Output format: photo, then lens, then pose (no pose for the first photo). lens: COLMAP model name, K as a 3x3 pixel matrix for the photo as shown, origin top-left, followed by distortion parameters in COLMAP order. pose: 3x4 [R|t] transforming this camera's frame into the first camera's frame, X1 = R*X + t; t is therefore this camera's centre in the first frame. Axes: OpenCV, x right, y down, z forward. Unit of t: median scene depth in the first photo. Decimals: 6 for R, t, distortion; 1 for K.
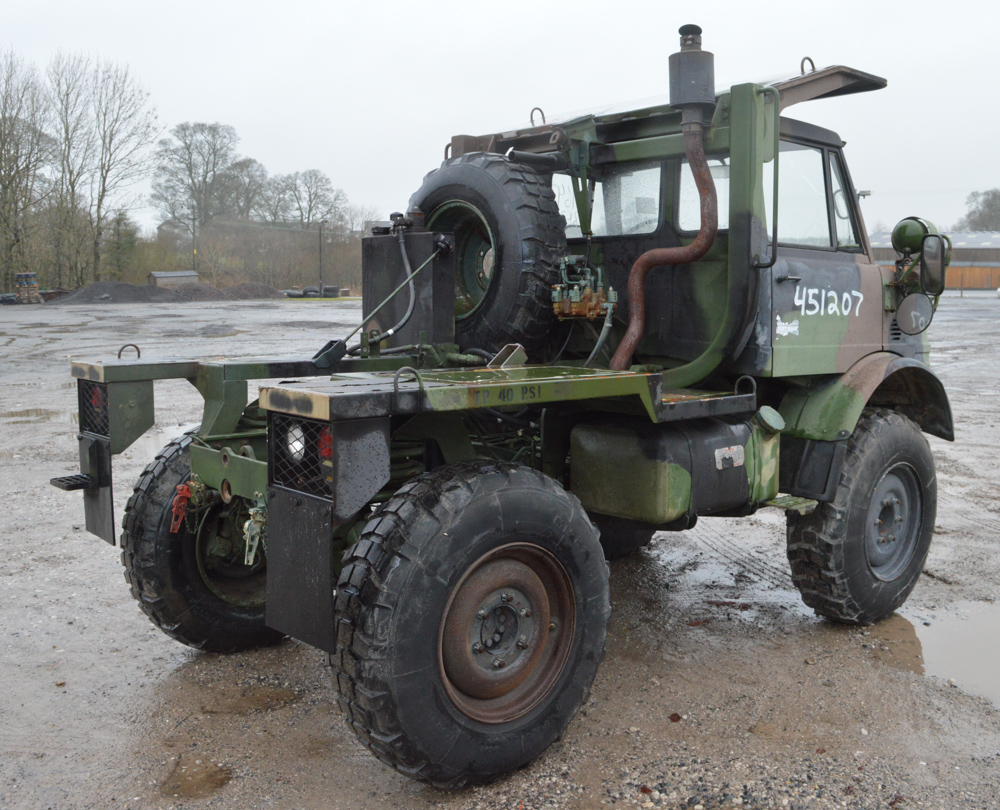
lens RADIAL K [[1021.5, 0, 502.0], [0, 1021.5, 401.7], [0, 0, 1]] dist [-0.018114, 0.000000]
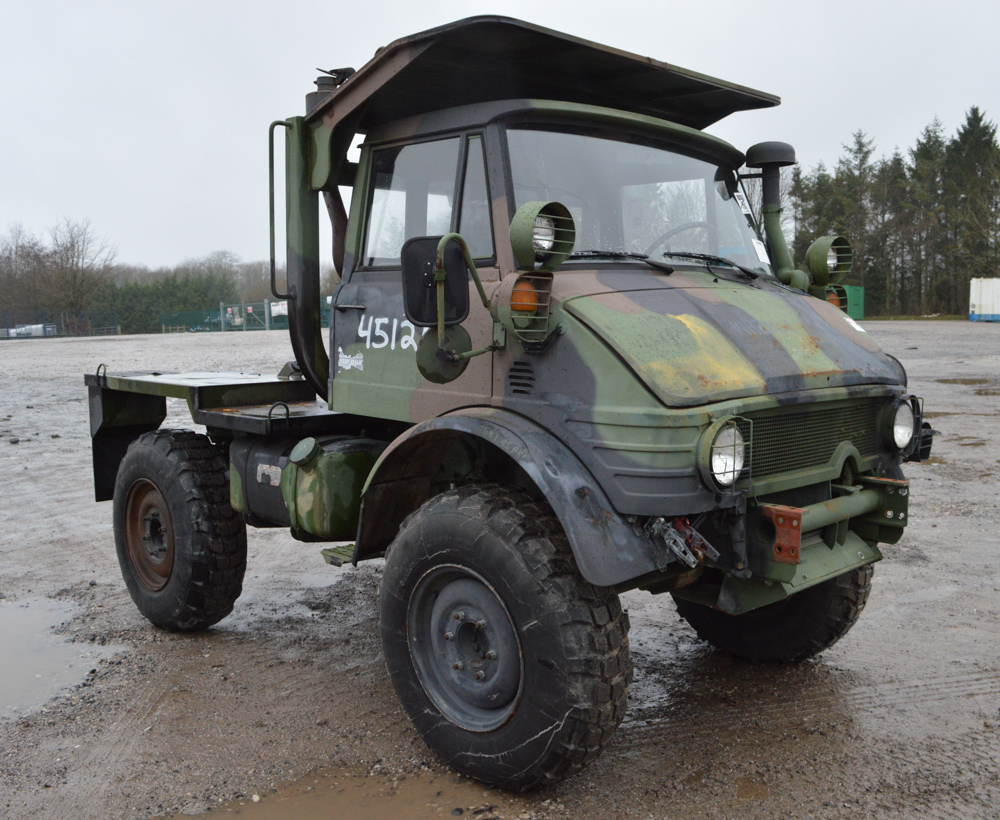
lens RADIAL K [[977.9, 0, 499.8], [0, 977.9, 416.3], [0, 0, 1]] dist [-0.000990, 0.000000]
pose [[0.043396, 0.107246, -0.993285, 1.140589], [-0.087984, 0.990769, 0.103130, -0.123297], [0.995176, 0.082918, 0.052431, 1.070696]]
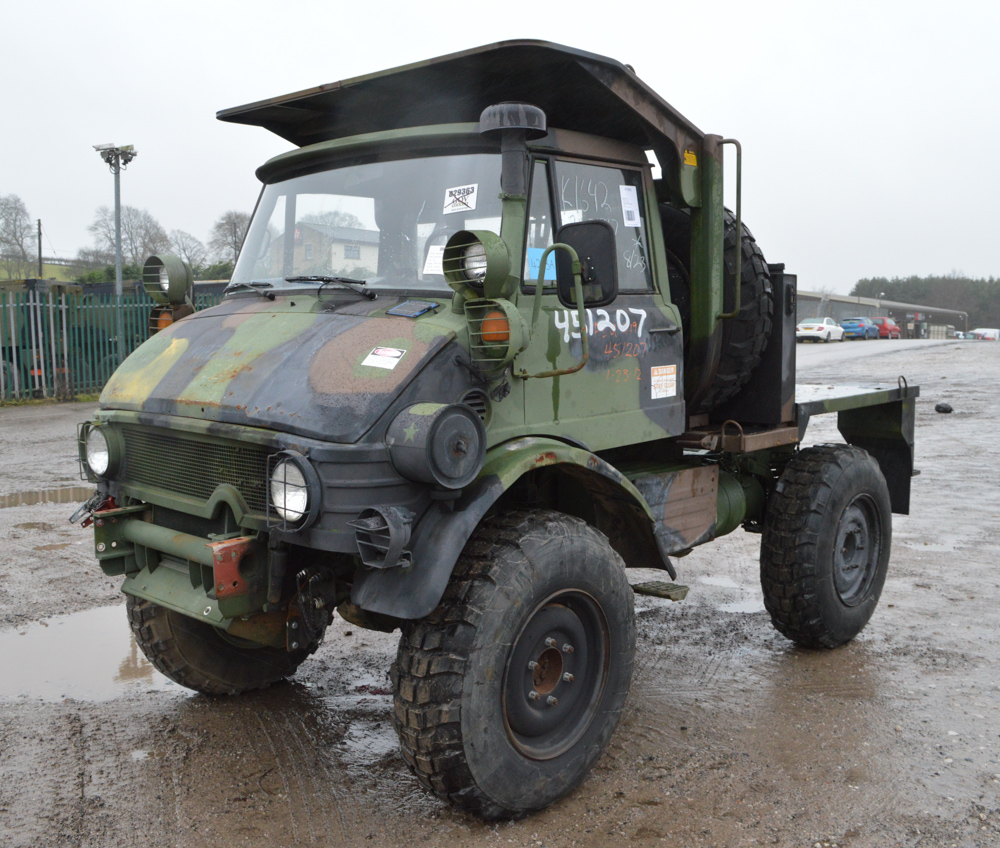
lens RADIAL K [[1040.2, 0, 499.1], [0, 1040.2, 419.3], [0, 0, 1]] dist [0.002993, 0.000000]
pose [[-0.994461, 0.014977, -0.104033, 0.242720], [-0.005160, 0.981645, 0.190650, -0.238590], [0.104979, 0.190130, -0.976130, 2.151314]]
